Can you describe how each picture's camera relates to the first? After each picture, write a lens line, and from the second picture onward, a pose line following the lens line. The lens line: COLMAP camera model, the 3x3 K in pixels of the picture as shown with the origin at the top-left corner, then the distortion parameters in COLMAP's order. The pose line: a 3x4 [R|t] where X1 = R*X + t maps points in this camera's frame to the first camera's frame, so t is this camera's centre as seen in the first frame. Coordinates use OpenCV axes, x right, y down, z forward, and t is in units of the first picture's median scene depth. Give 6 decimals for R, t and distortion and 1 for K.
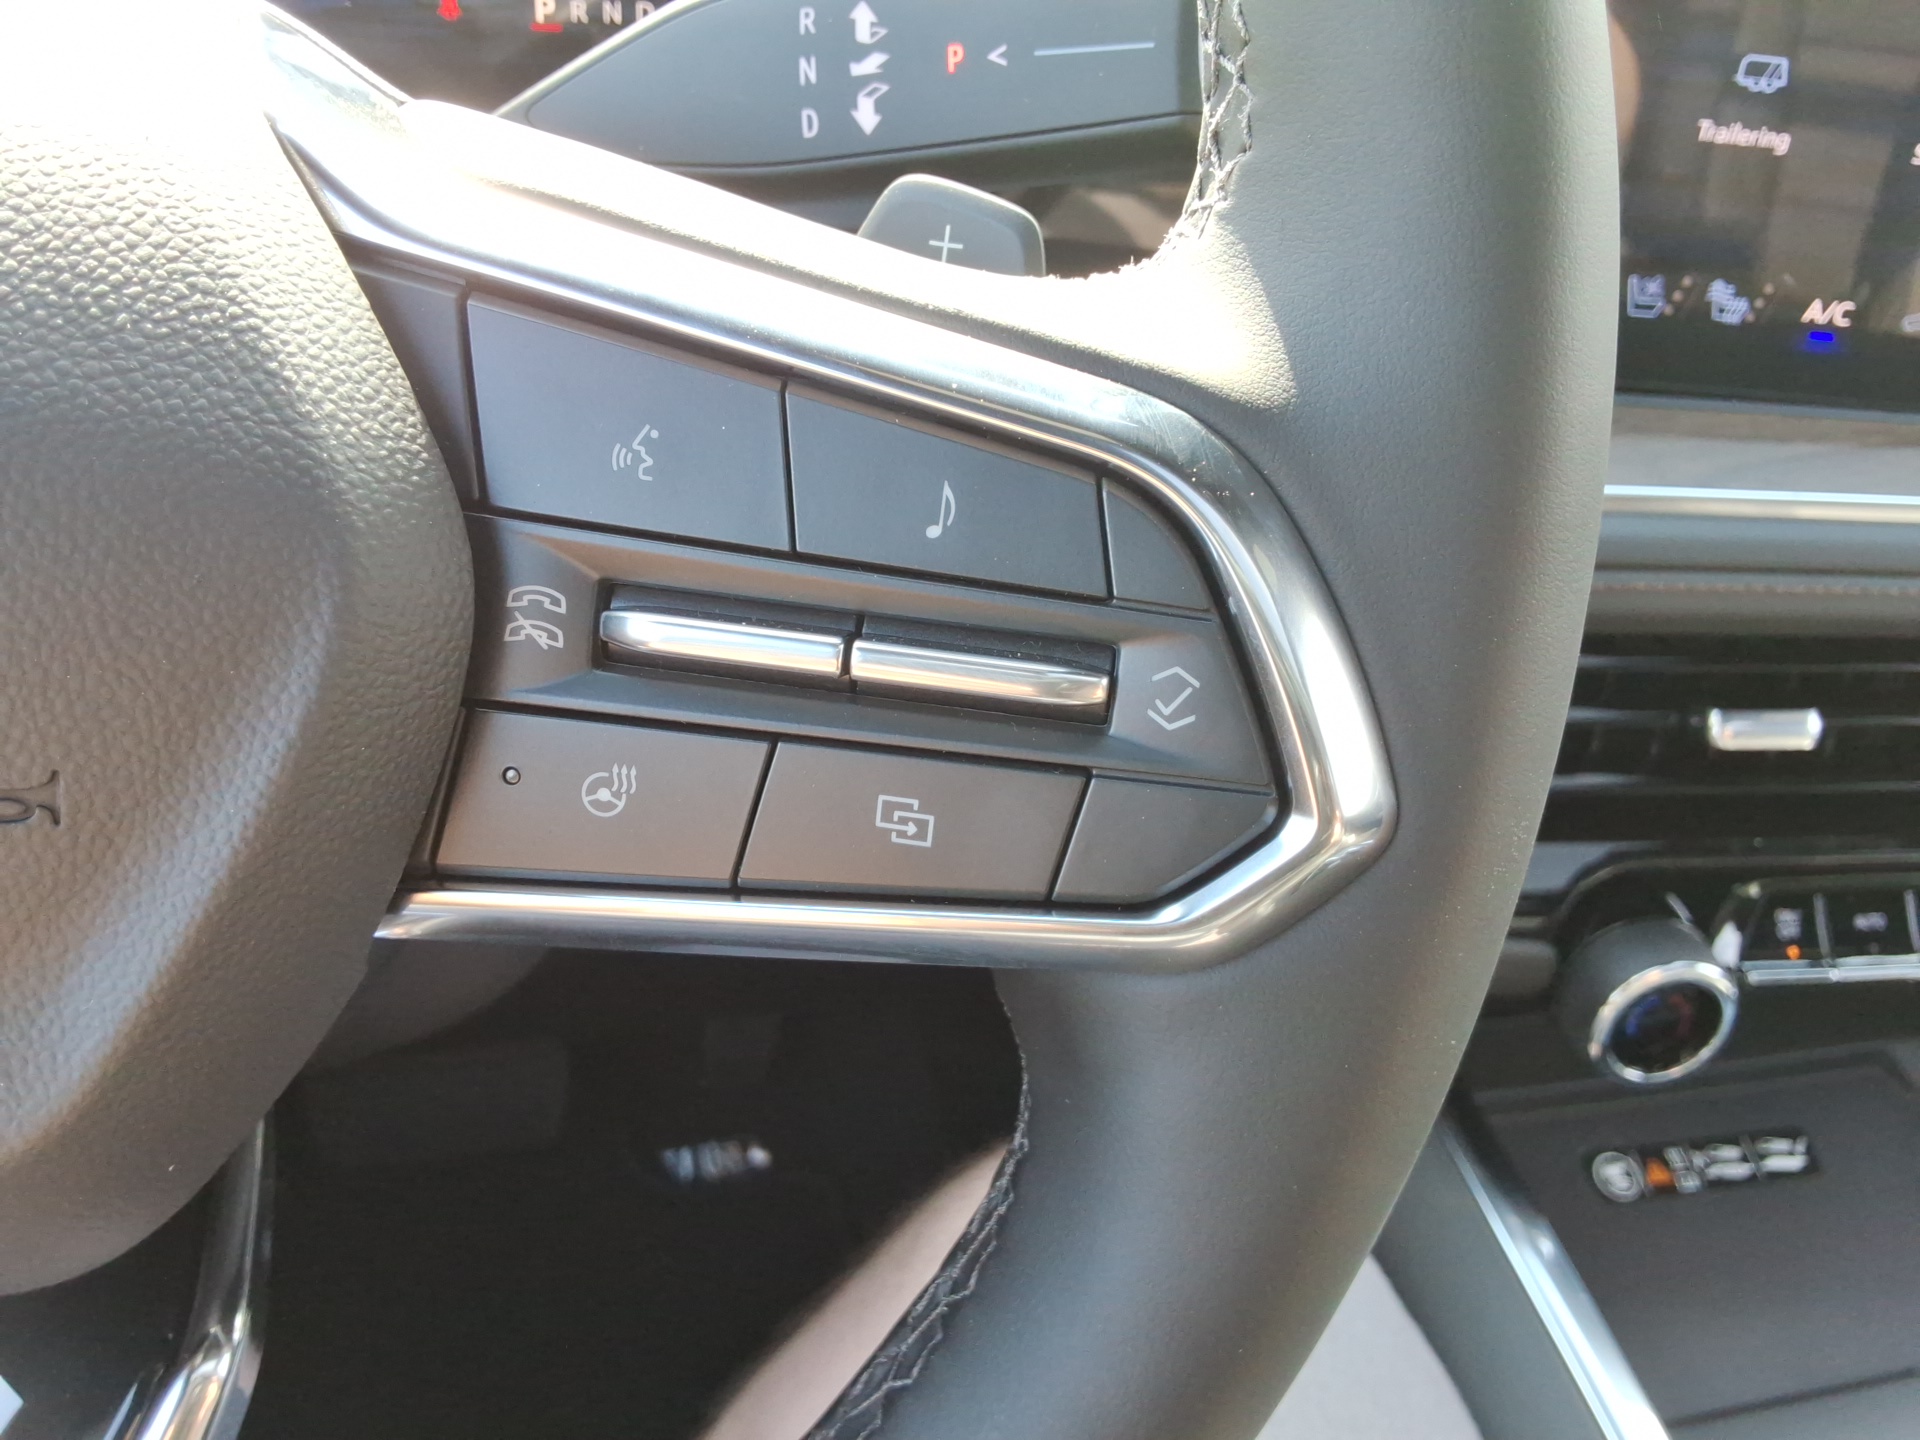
lens RADIAL K [[1533.3, 0, 966.8], [0, 1533.3, 717.2], [0, 0, 1]] dist [0.092713, -0.142814]
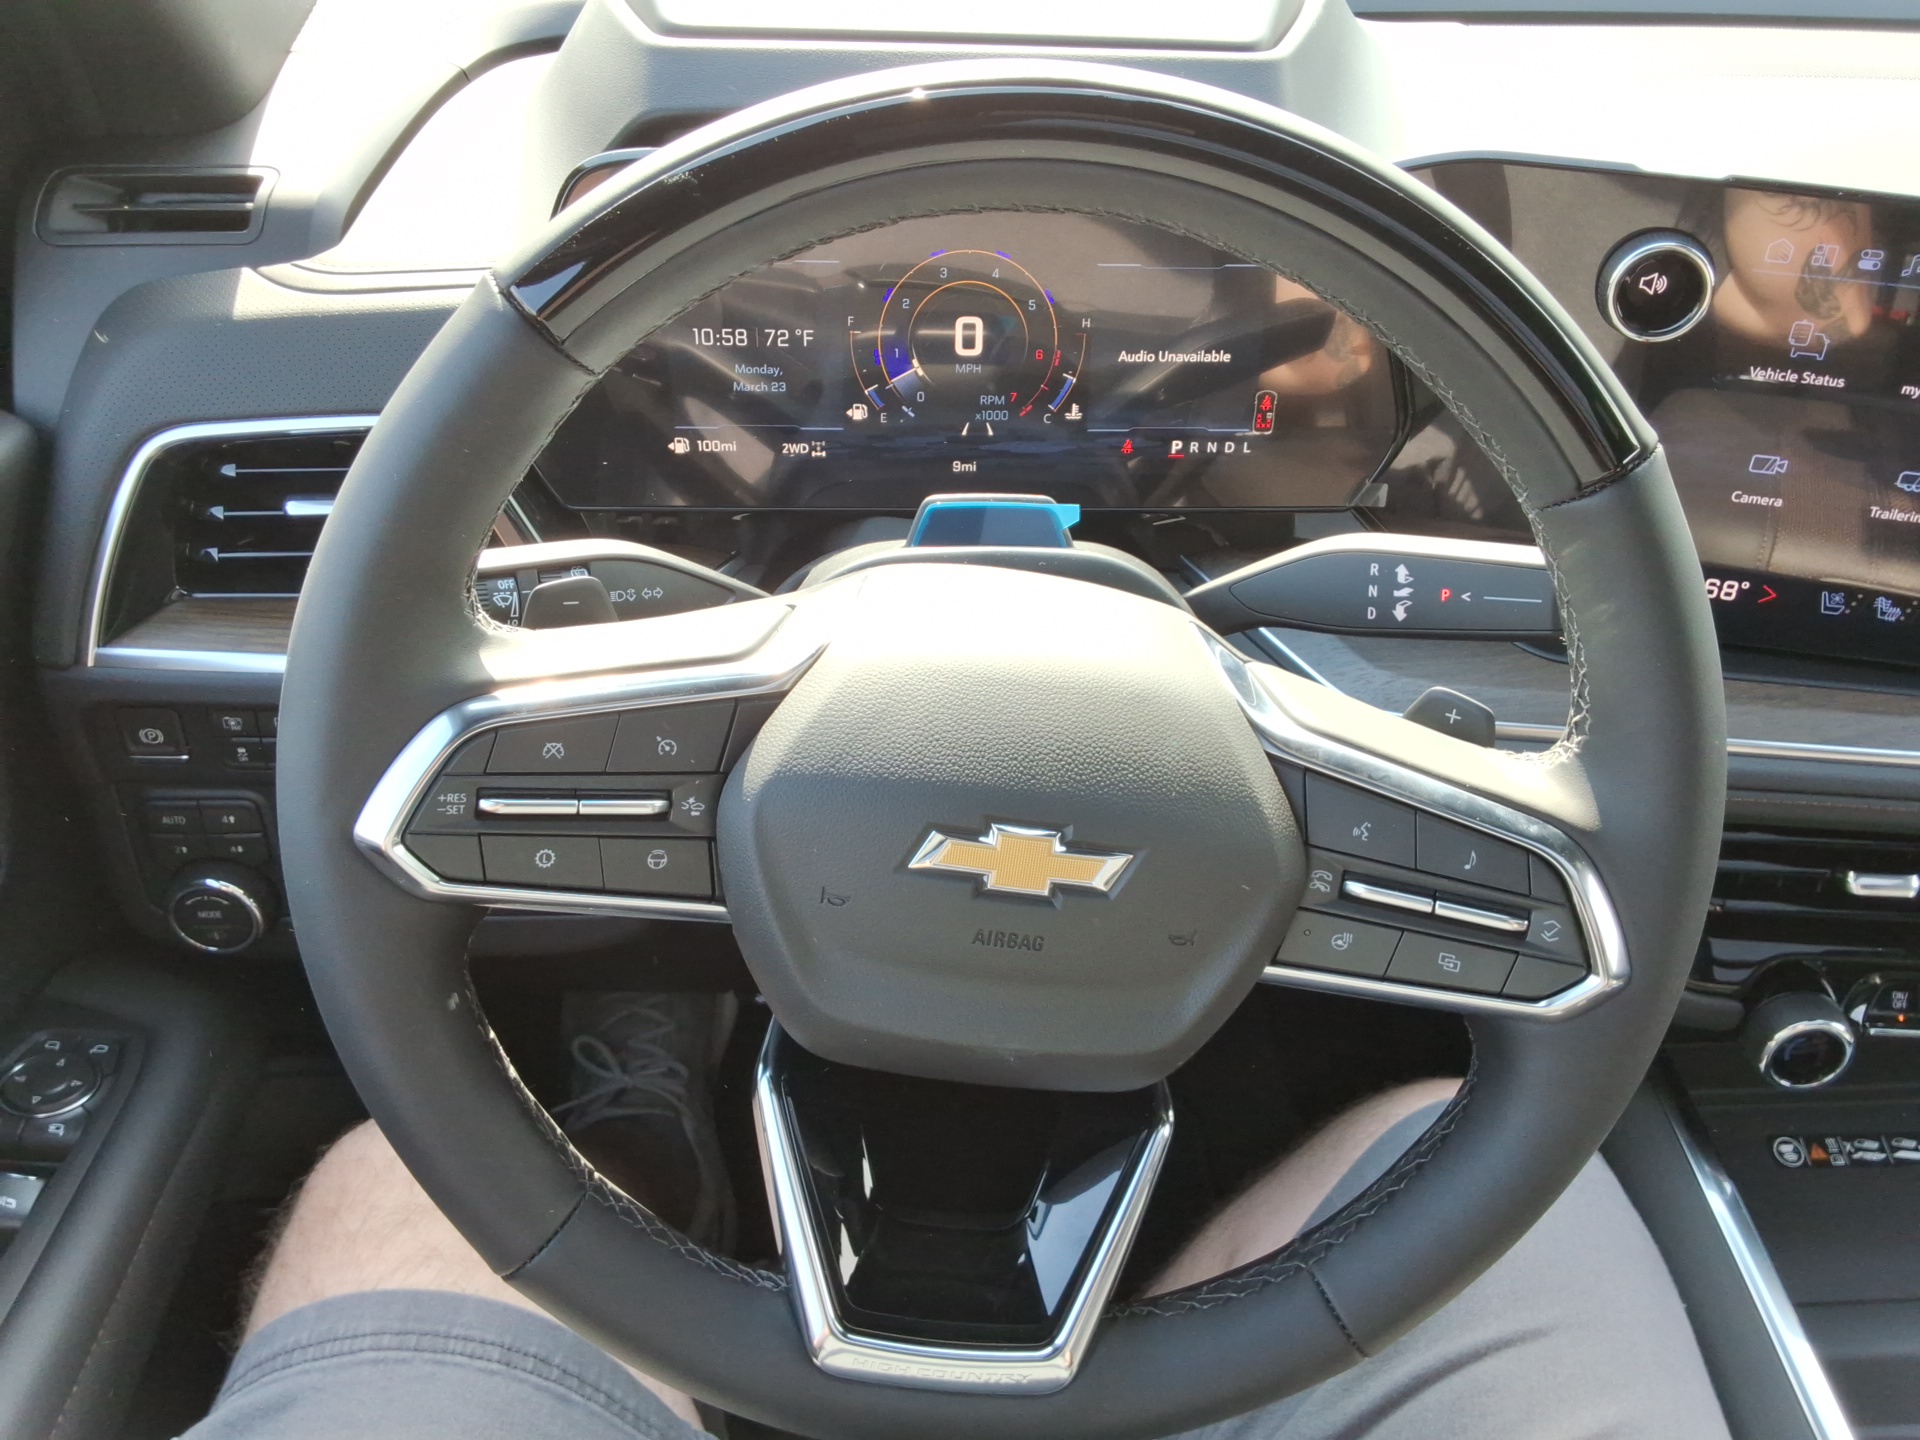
lens RADIAL K [[1533.3, 0, 959.6], [0, 1533.3, 718.2], [0, 0, 1]] dist [0.092713, -0.142814]
pose [[0.984949, 0.055126, -0.163817, -0.313948], [-0.050638, 0.998222, 0.031447, -0.276008], [0.165259, -0.022678, 0.985989, -1.278302]]
